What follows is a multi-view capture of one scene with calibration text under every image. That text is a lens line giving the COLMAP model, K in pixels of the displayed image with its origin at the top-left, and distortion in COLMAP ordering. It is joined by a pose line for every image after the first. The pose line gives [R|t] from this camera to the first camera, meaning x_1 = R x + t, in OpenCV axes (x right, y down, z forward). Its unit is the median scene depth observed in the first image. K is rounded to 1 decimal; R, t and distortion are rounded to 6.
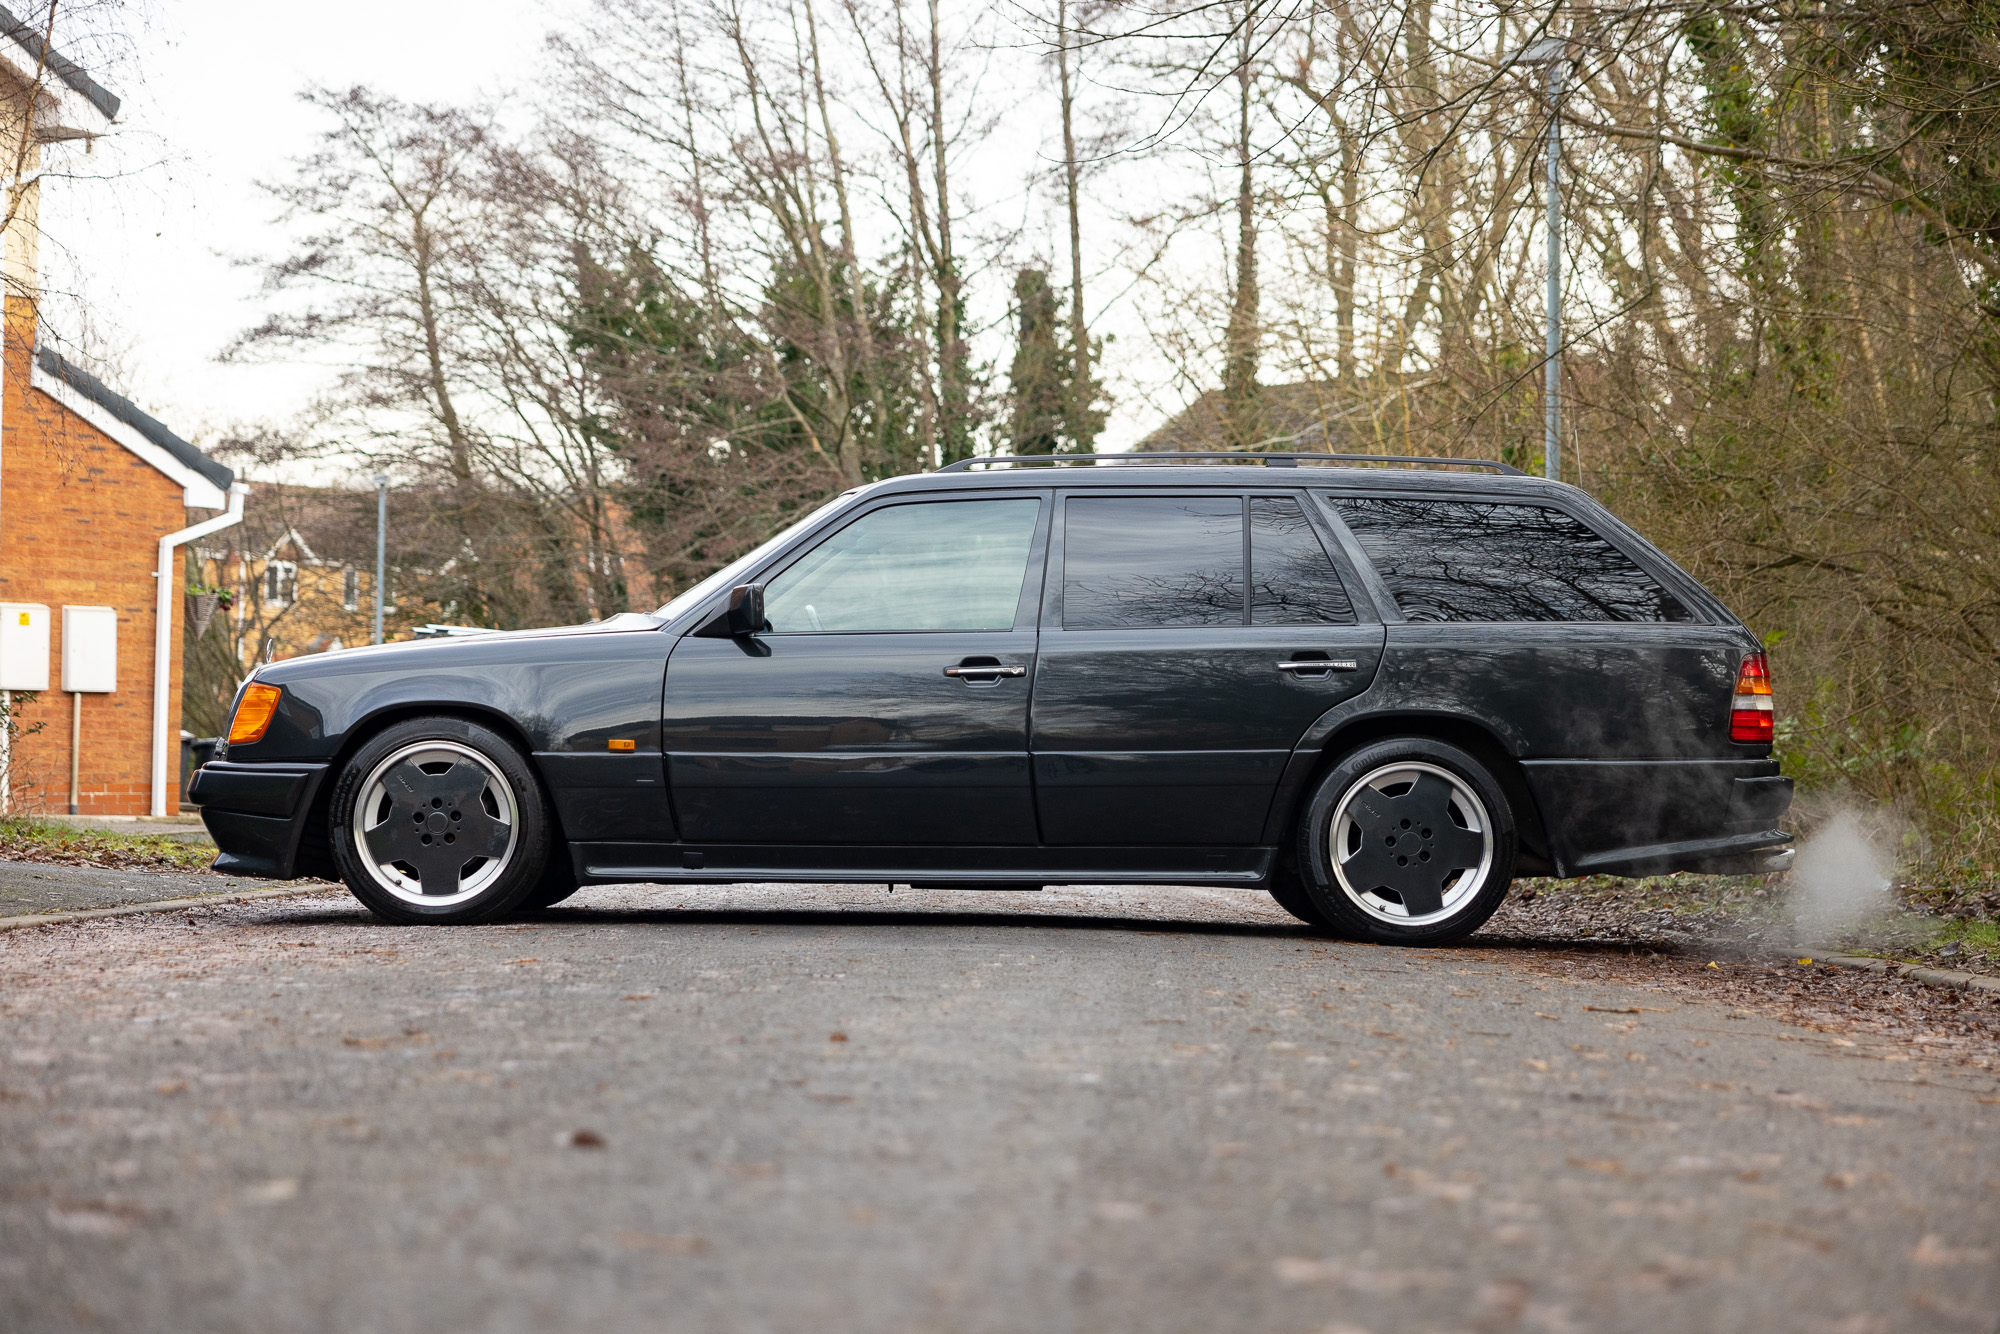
lens RADIAL K [[3454.9, 0, 1002.0], [0, 3454.9, 667.0], [0, 0, 1]] dist [0.013127, 0.000000]
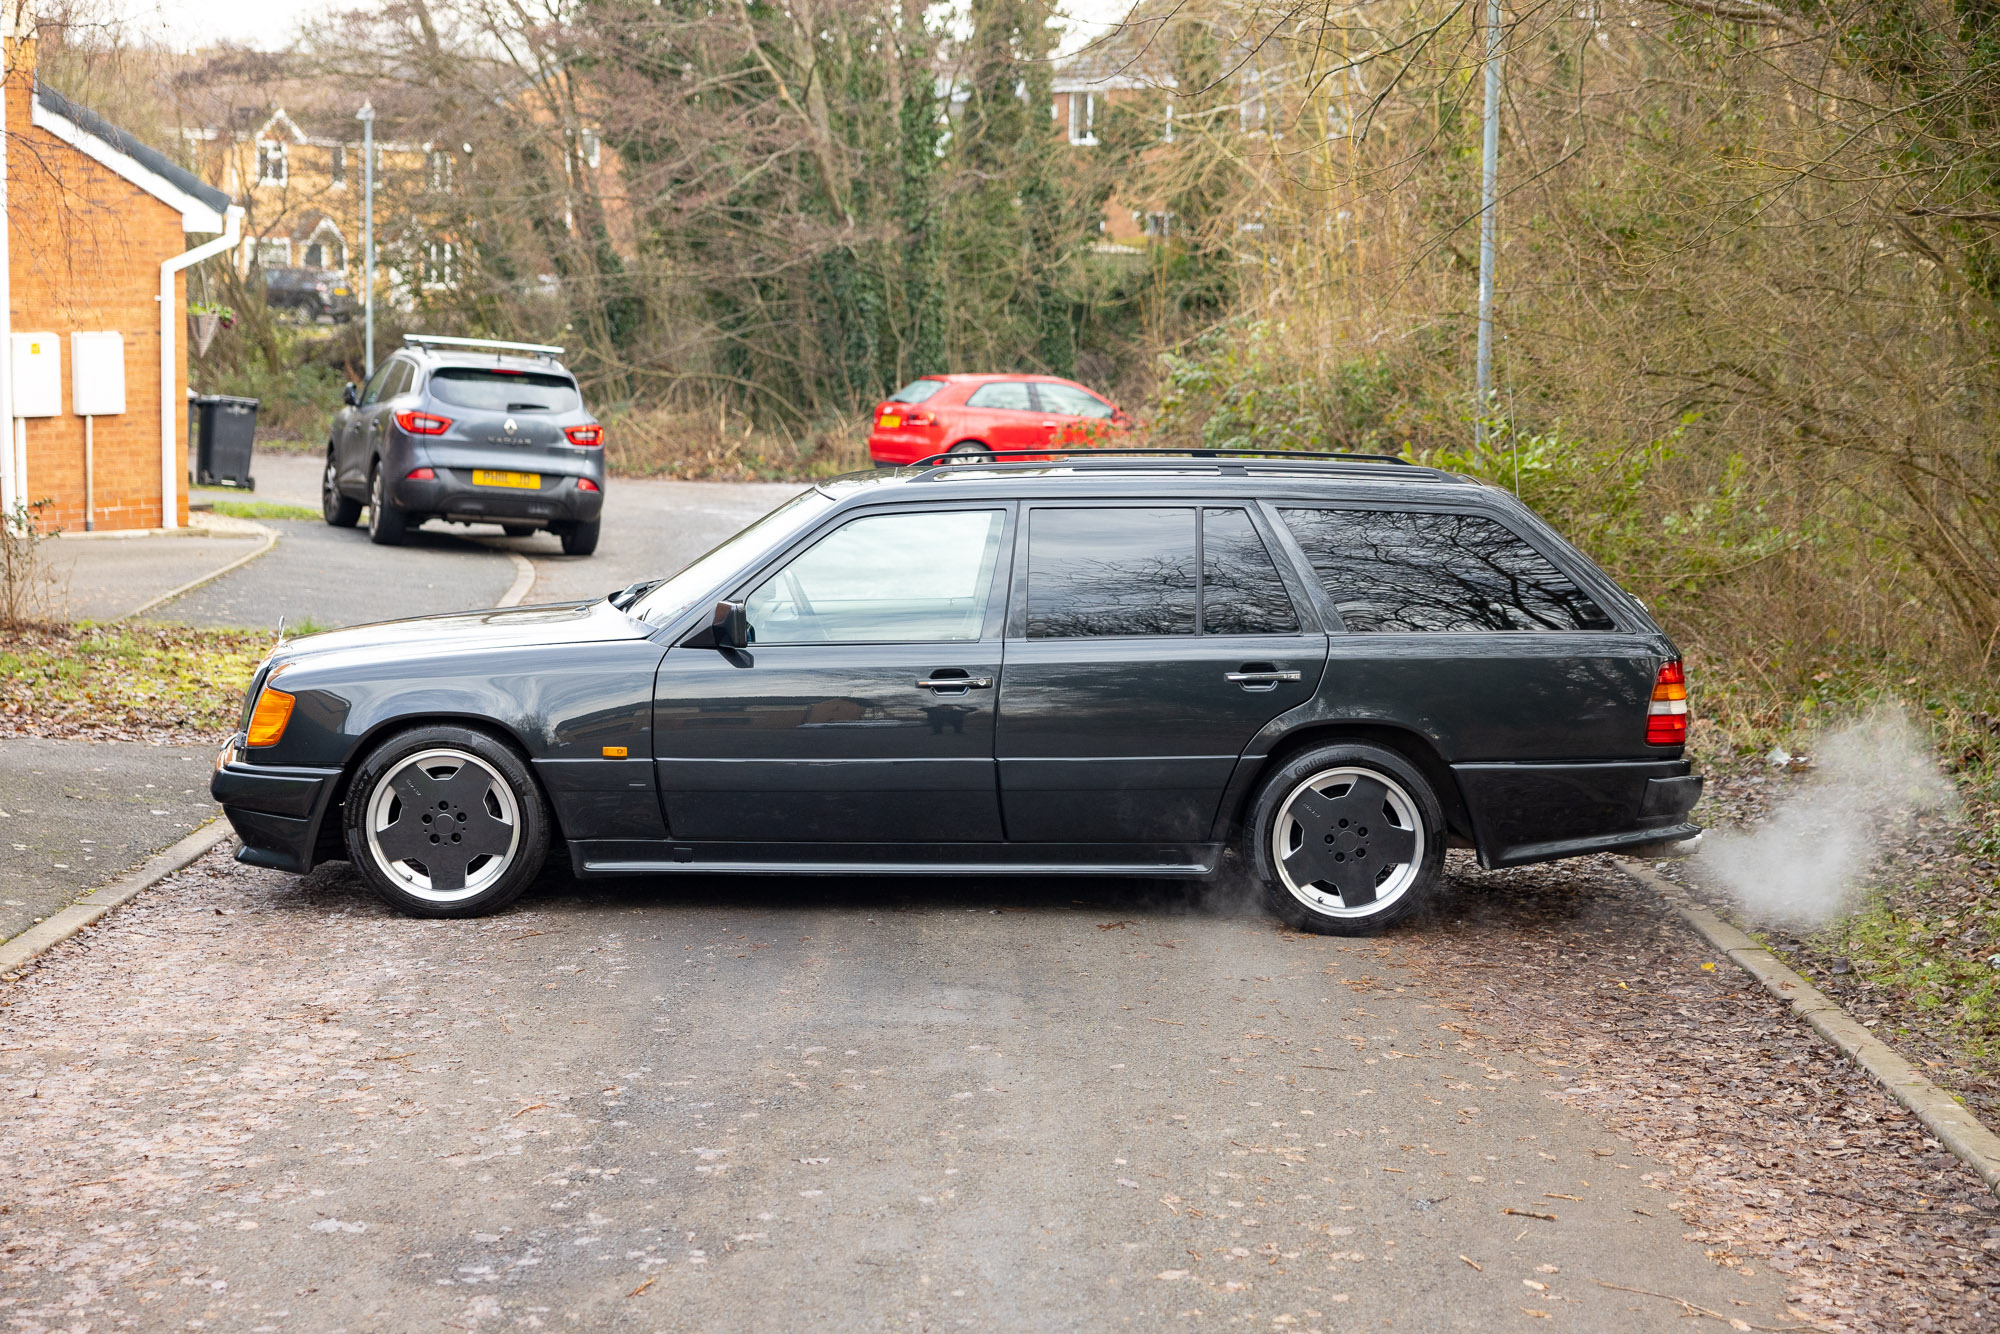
lens RADIAL K [[3247.7, 0, 998.1], [0, 3247.7, 667.0], [0, 0, 1]] dist [0.011157, 0.000000]
pose [[0.999923, 0.000744, 0.012354, -0.003547], [-0.002609, 0.988432, 0.151644, -0.154360], [-0.012098, -0.151665, 0.988358, 0.006057]]
